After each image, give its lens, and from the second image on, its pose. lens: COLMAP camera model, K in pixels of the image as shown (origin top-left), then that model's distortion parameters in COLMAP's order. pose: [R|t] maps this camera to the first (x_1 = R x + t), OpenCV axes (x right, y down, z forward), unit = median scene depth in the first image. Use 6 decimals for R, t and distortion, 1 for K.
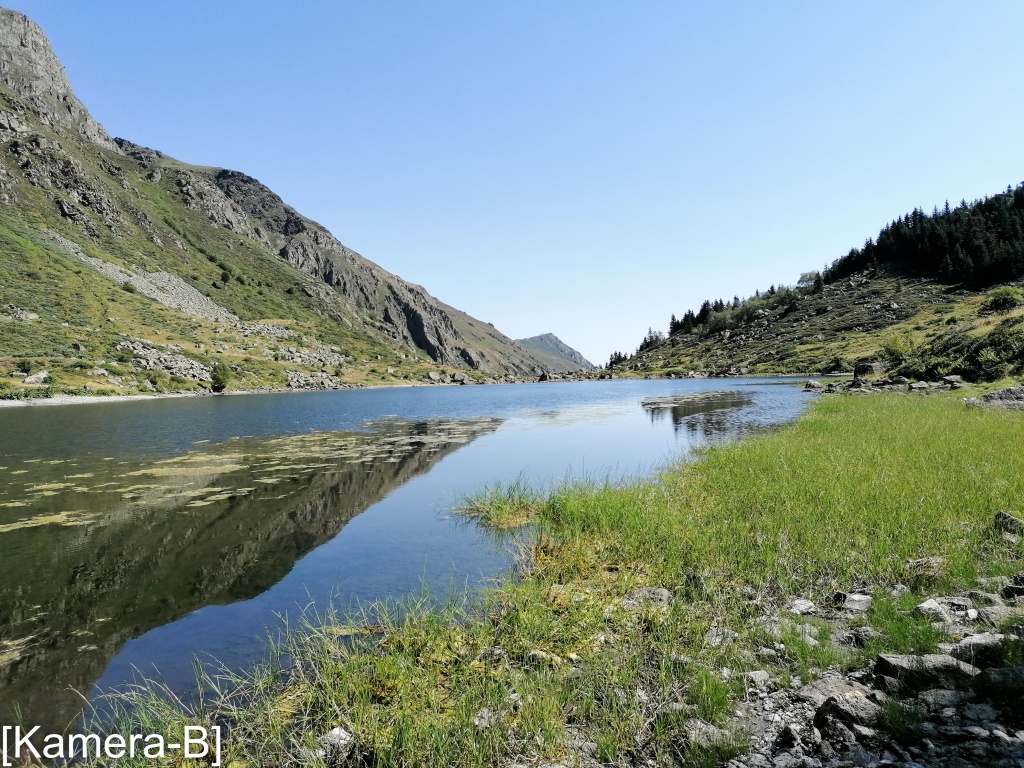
lens RADIAL K [[923.0, 0, 512.0], [0, 923.0, 384.0], [0, 0, 1]] dist [0.098415, -0.219344]
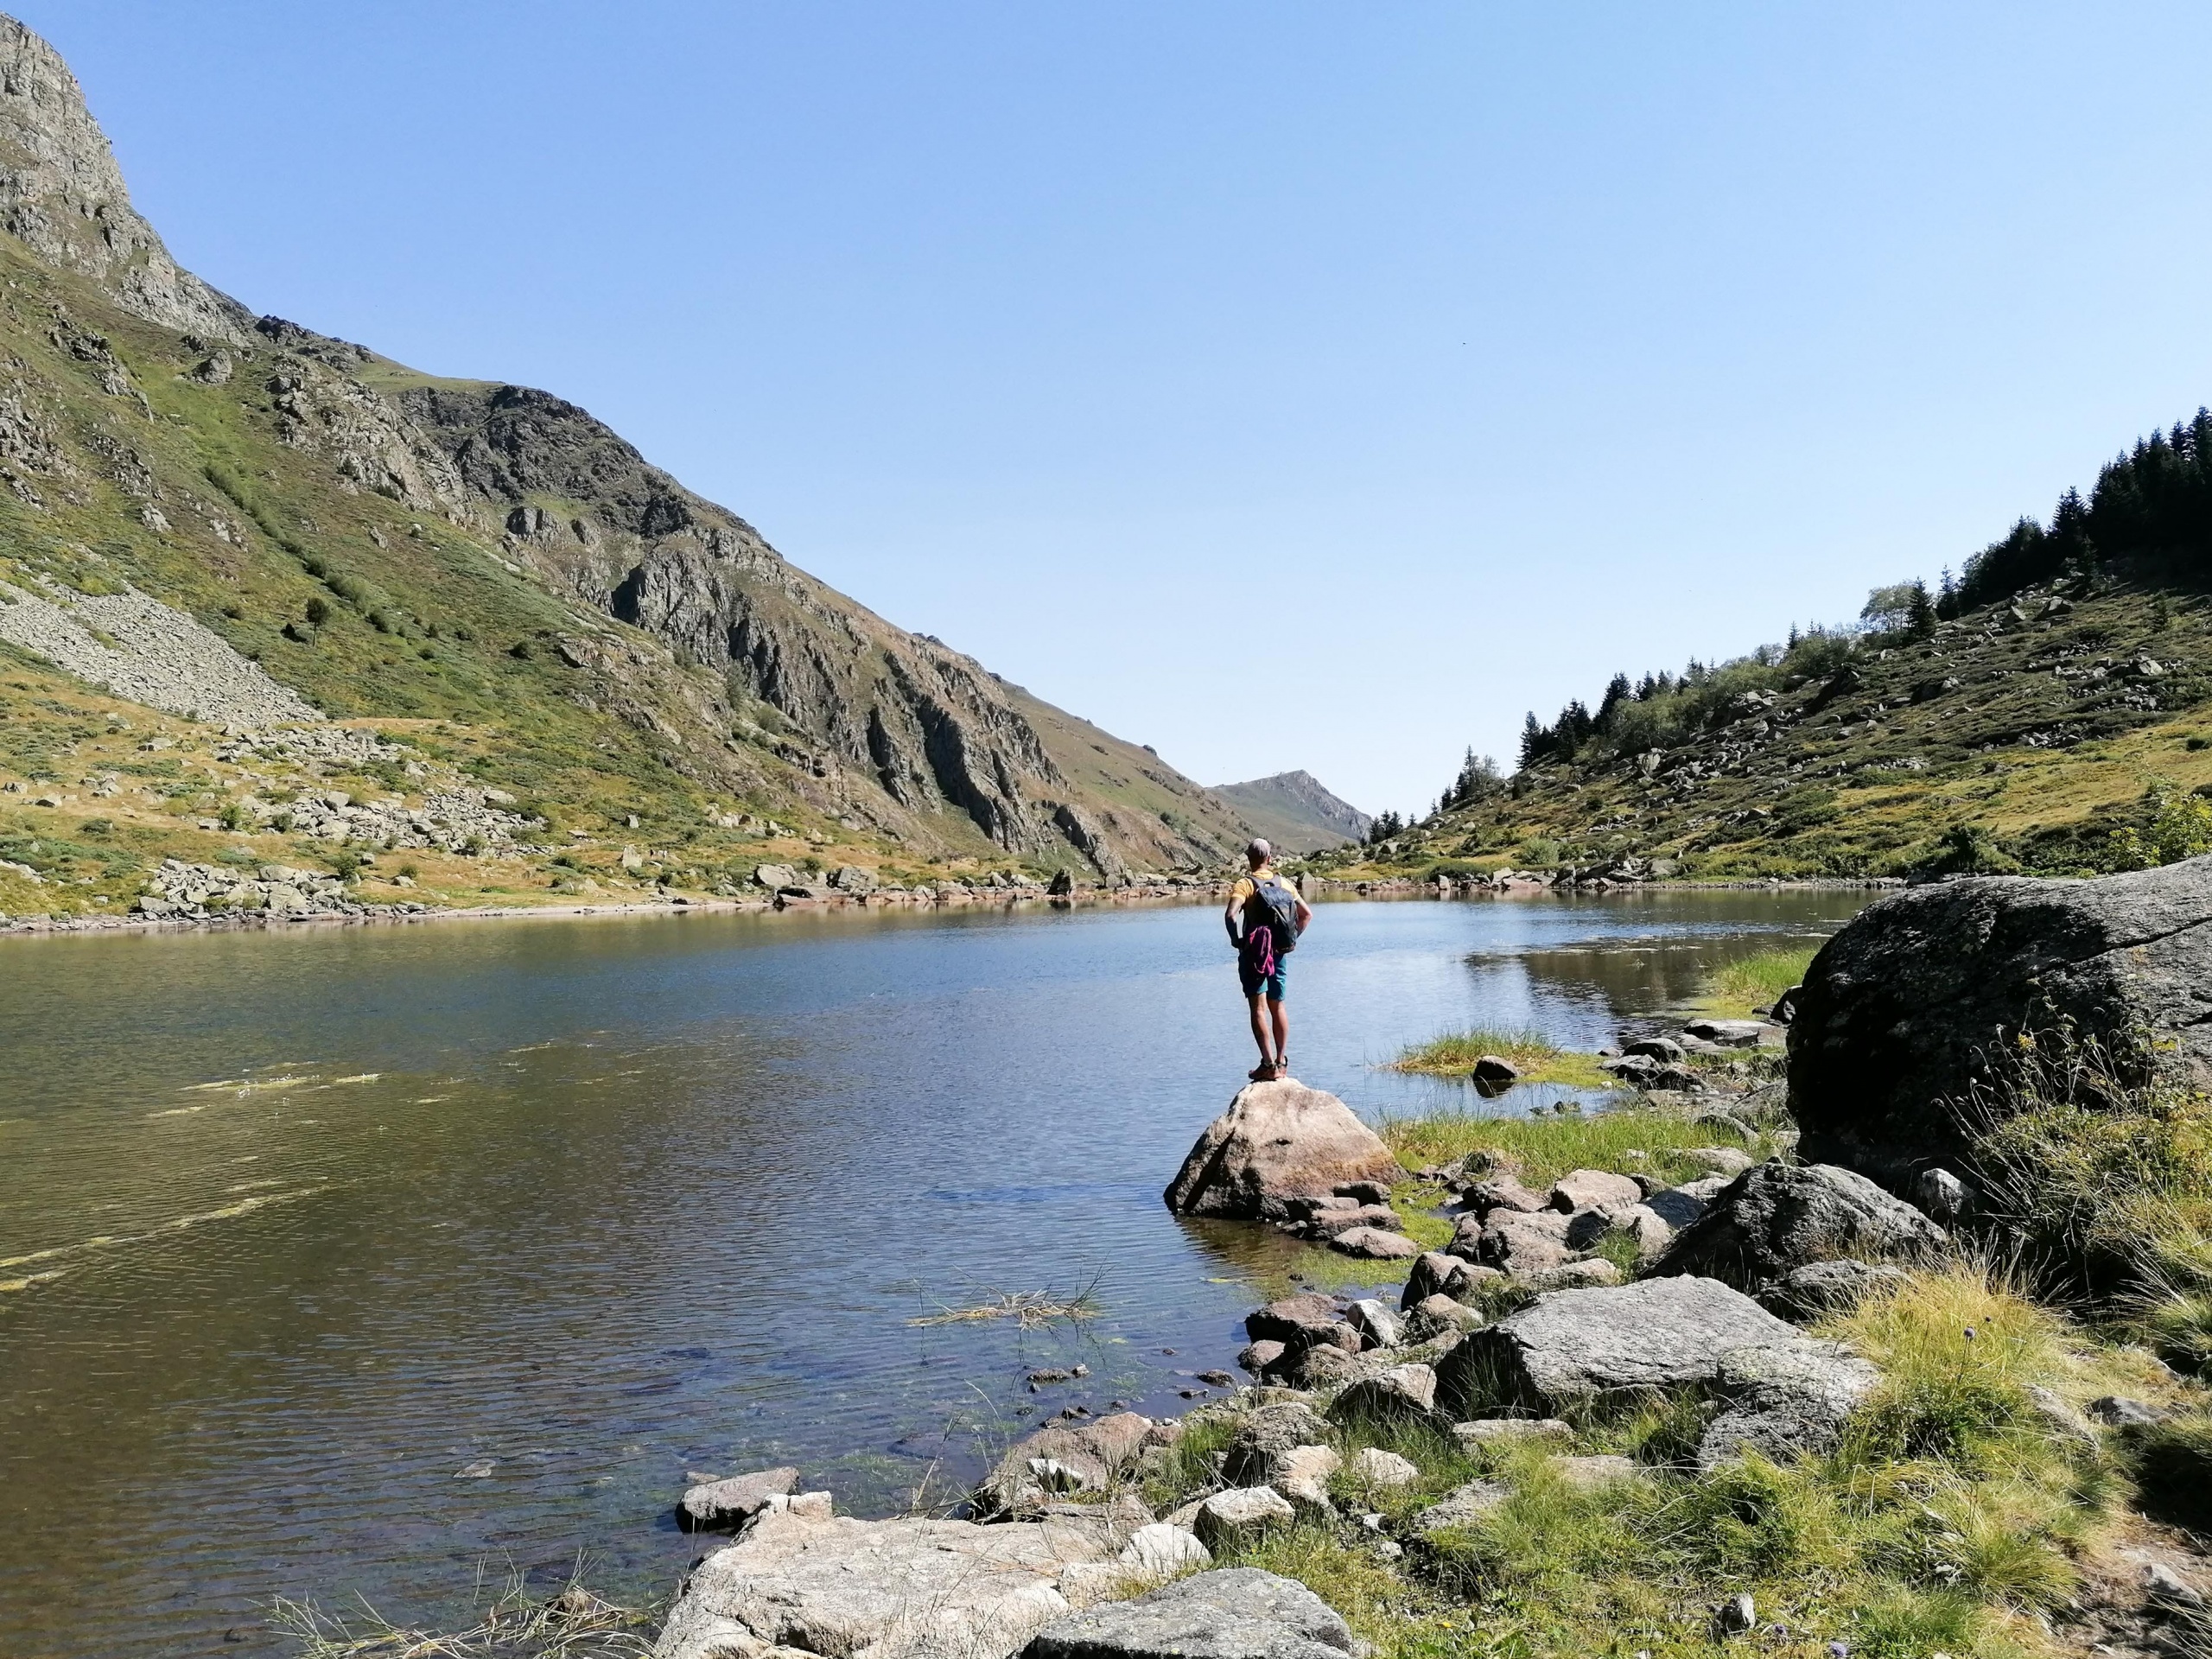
lens RADIAL K [[1993.9, 0, 1106.0], [0, 1993.9, 829.5], [0, 0, 1]] dist [0.098415, -0.219344]
pose [[0.996690, 0.004198, -0.081193, 0.068908], [-0.006461, 0.999597, -0.027625, -0.004312], [0.081045, 0.028059, 0.996315, 0.179897]]
